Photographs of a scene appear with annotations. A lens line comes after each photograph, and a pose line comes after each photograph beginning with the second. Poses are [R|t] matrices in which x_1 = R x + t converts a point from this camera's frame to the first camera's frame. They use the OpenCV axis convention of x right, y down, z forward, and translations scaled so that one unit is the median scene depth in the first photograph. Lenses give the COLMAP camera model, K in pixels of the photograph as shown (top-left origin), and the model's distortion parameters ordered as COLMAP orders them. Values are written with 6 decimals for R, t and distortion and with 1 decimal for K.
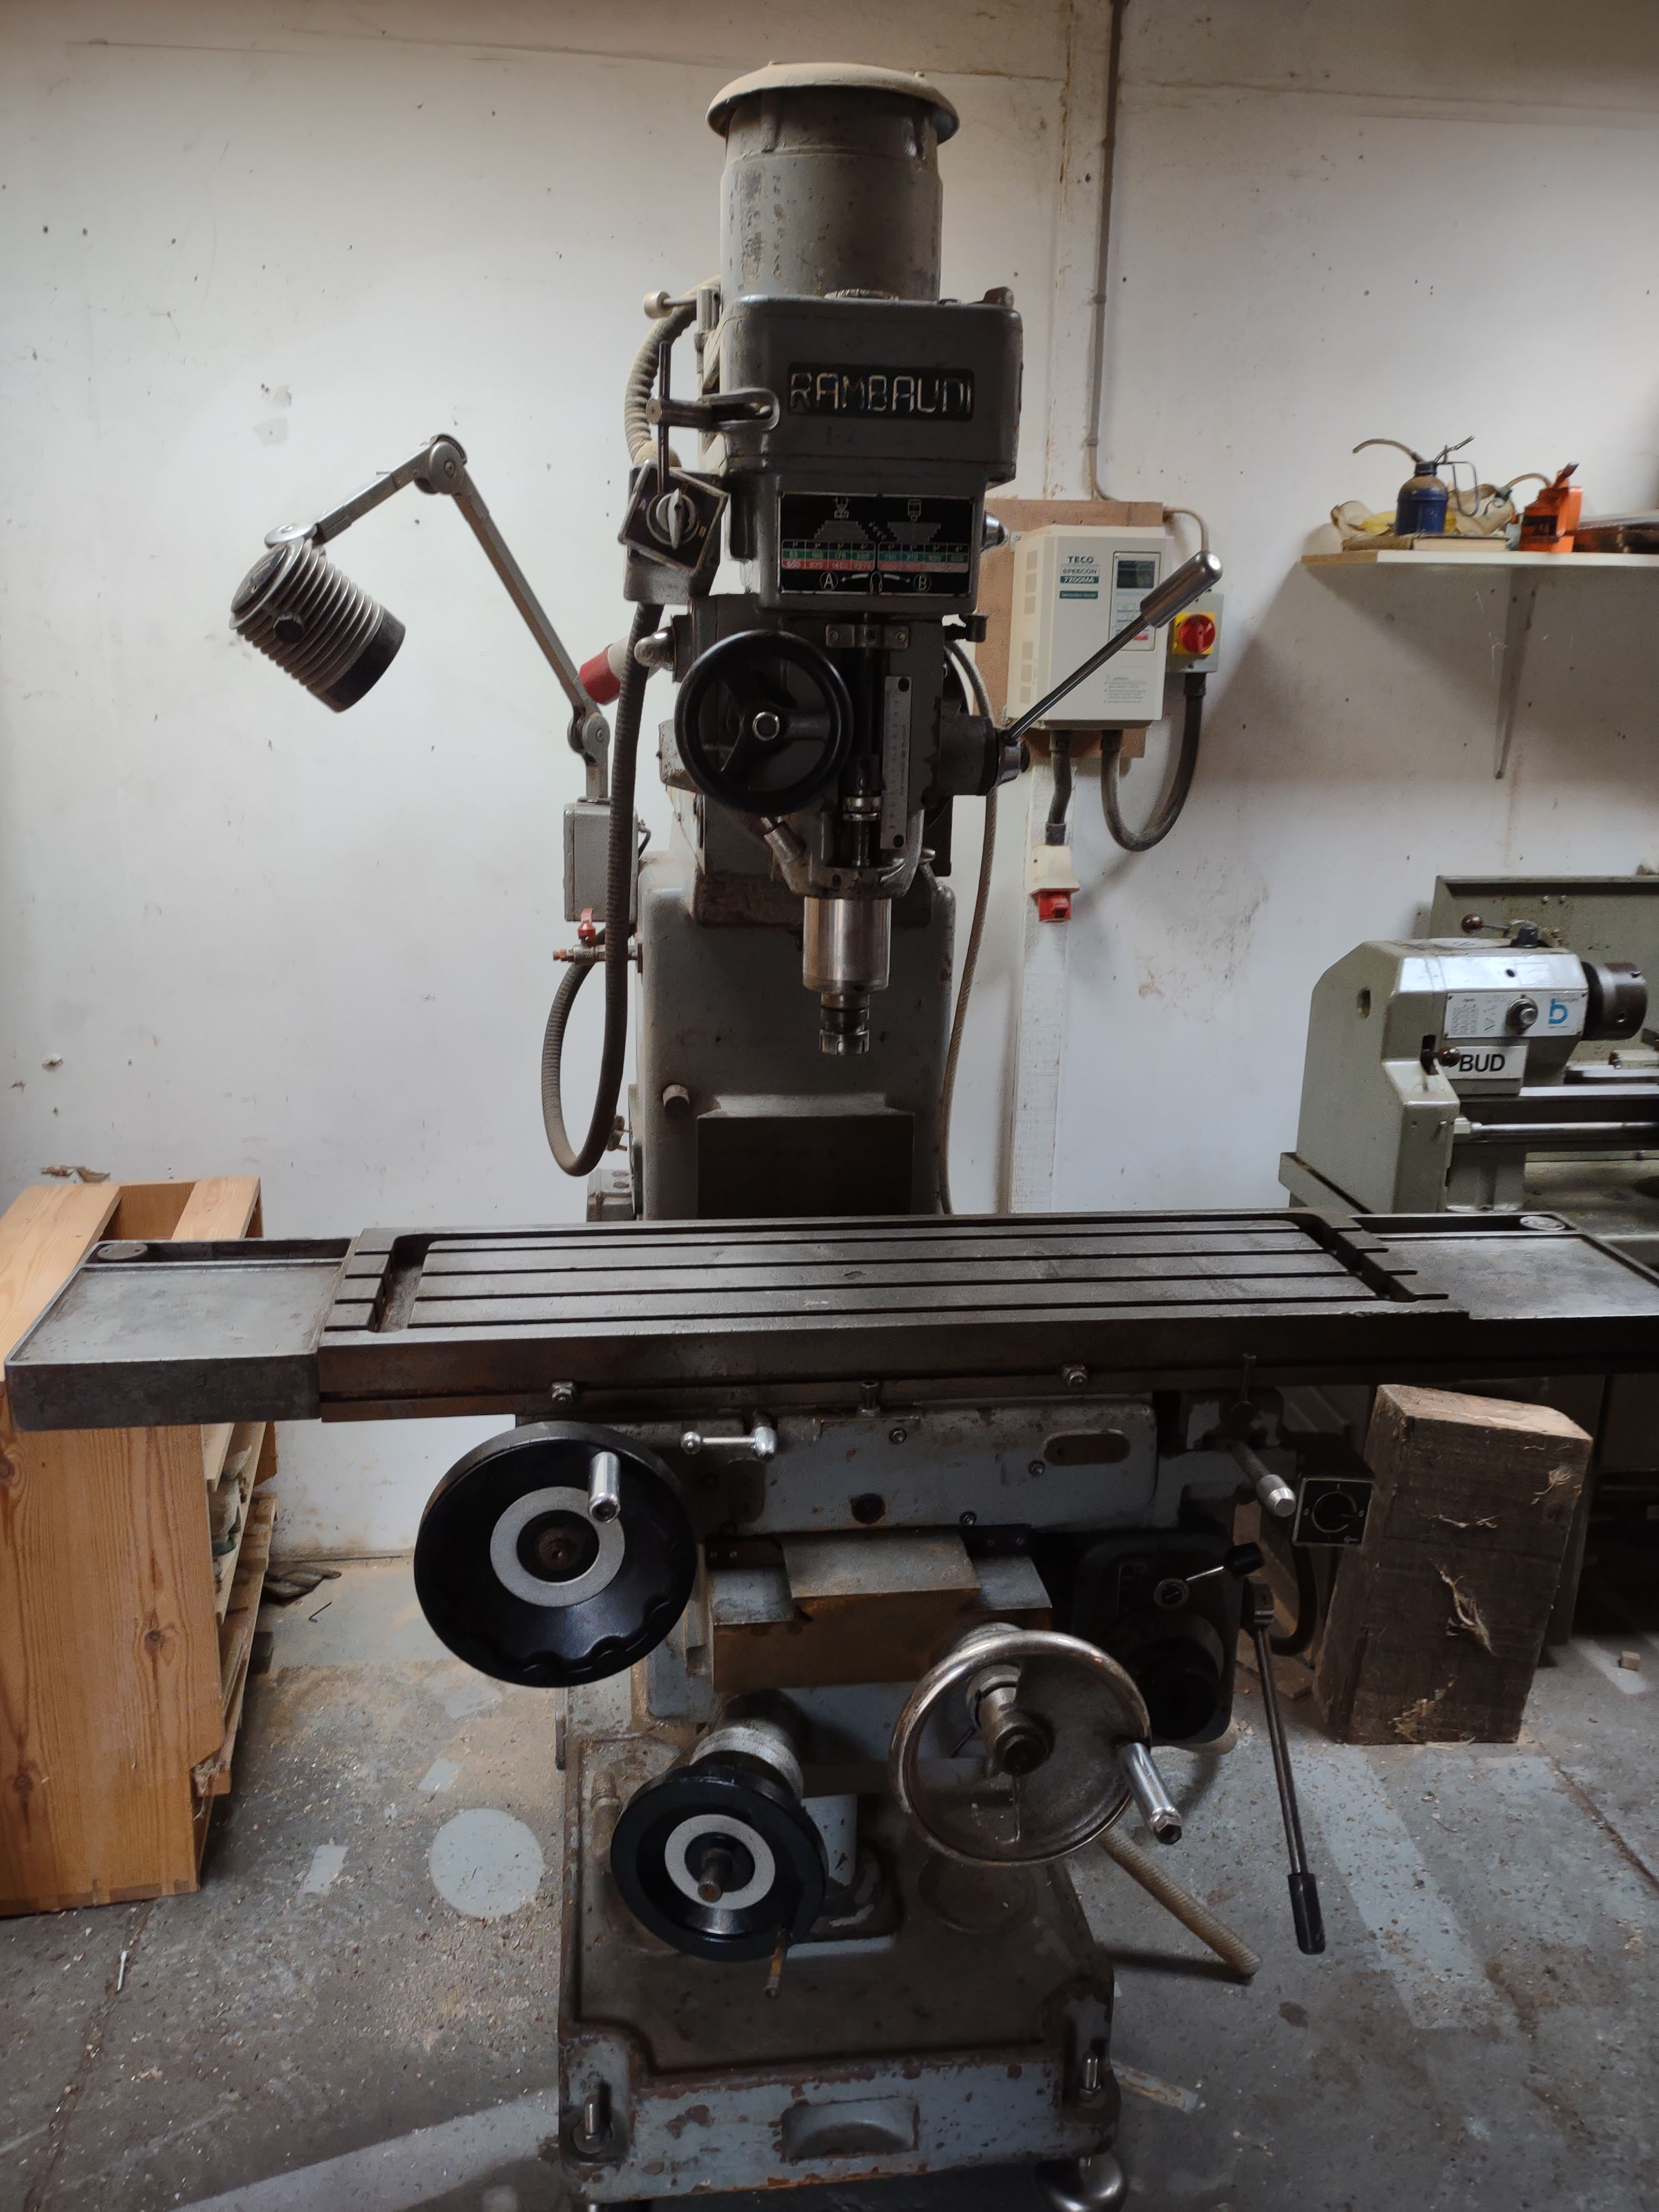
lens RADIAL K [[1662.9, 0, 829.5], [0, 1662.9, 1106.0], [0, 0, 1]] dist [0.089834, -0.099456]
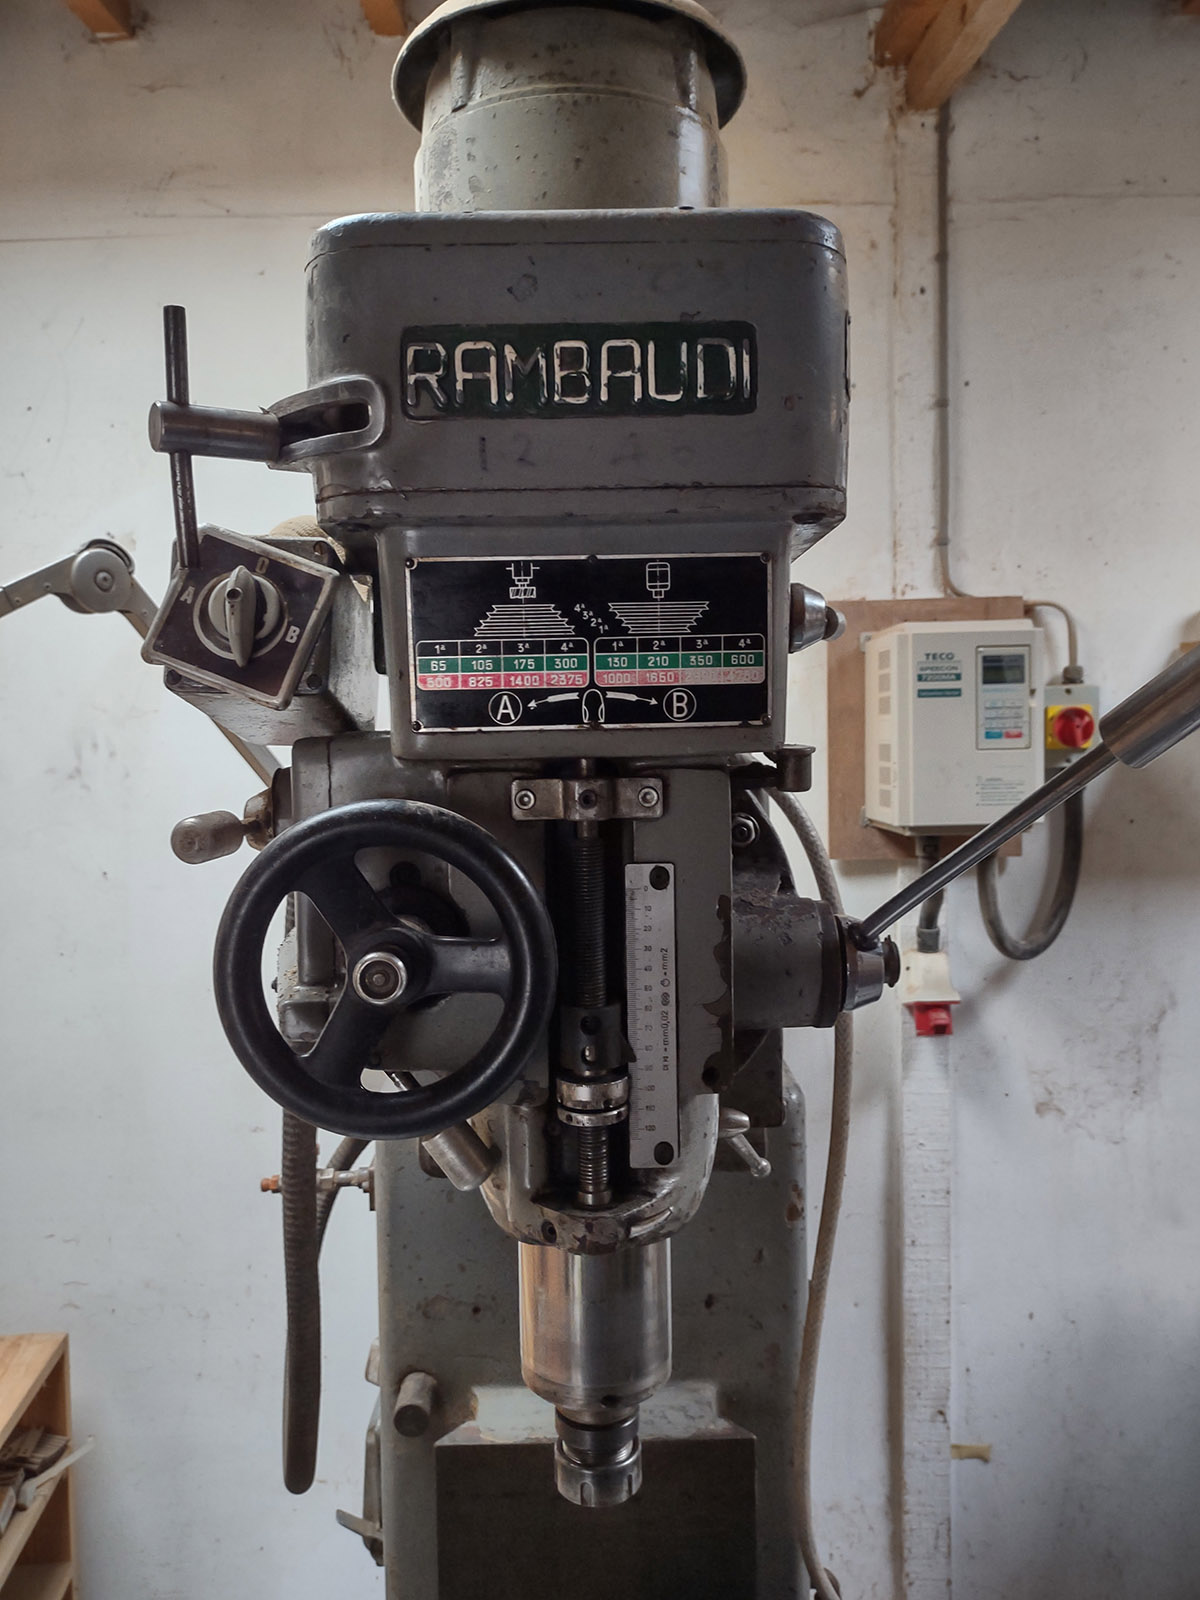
lens RADIAL K [[1184.1, 0, 600.0], [0, 1184.1, 800.0], [0, 0, 1]] dist [0.114203, -0.190252]
pose [[0.992040, -0.030281, -0.122224, 0.066982], [0.004643, 0.978791, -0.204807, -0.179271], [0.125834, 0.202609, 0.971141, 0.555469]]
